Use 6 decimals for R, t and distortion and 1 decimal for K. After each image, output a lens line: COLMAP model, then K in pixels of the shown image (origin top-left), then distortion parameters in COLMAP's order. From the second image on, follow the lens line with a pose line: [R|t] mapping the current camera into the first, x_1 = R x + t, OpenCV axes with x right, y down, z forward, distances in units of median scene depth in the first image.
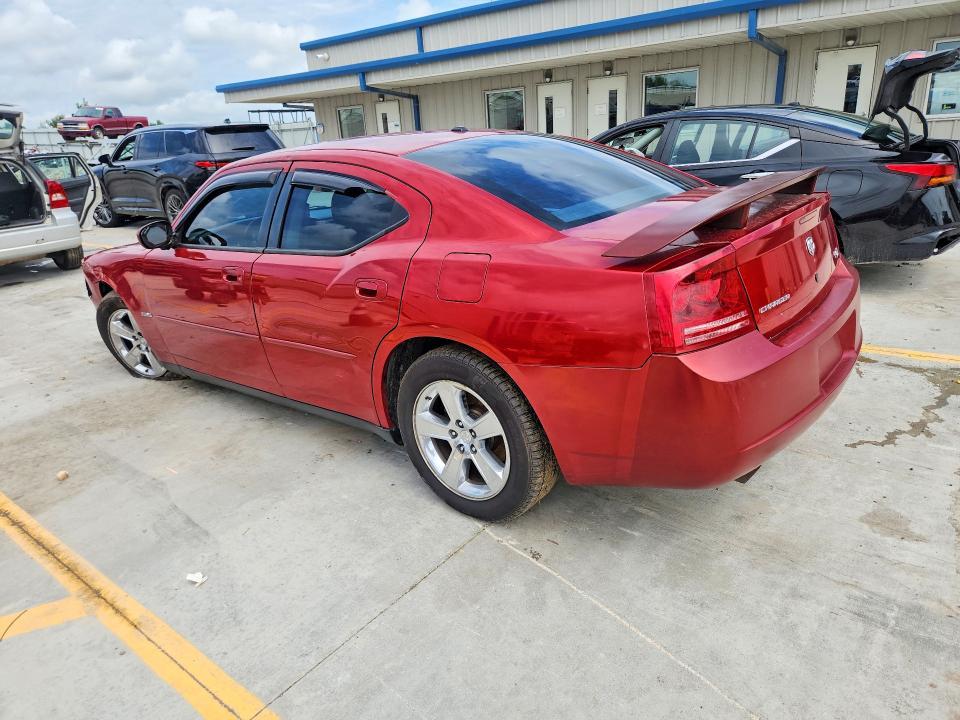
lens RADIAL K [[643.4, 0, 480.0], [0, 643.4, 360.0], [0, 0, 1]] dist [0.005826, -0.000156]
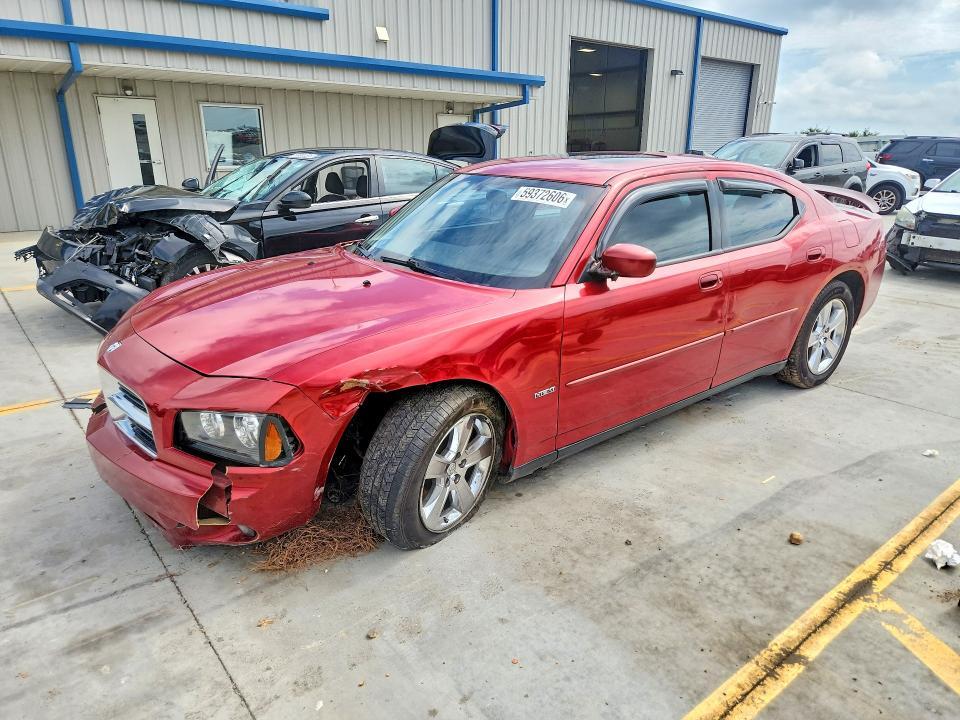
lens RADIAL K [[643.4, 0, 480.0], [0, 643.4, 360.0], [0, 0, 1]] dist [0.005826, -0.000156]
pose [[0.236818, -0.237999, 0.941952, -1.265719], [0.309709, 0.937444, 0.158995, -0.251449], [-0.920868, 0.254078, 0.295714, 0.925699]]
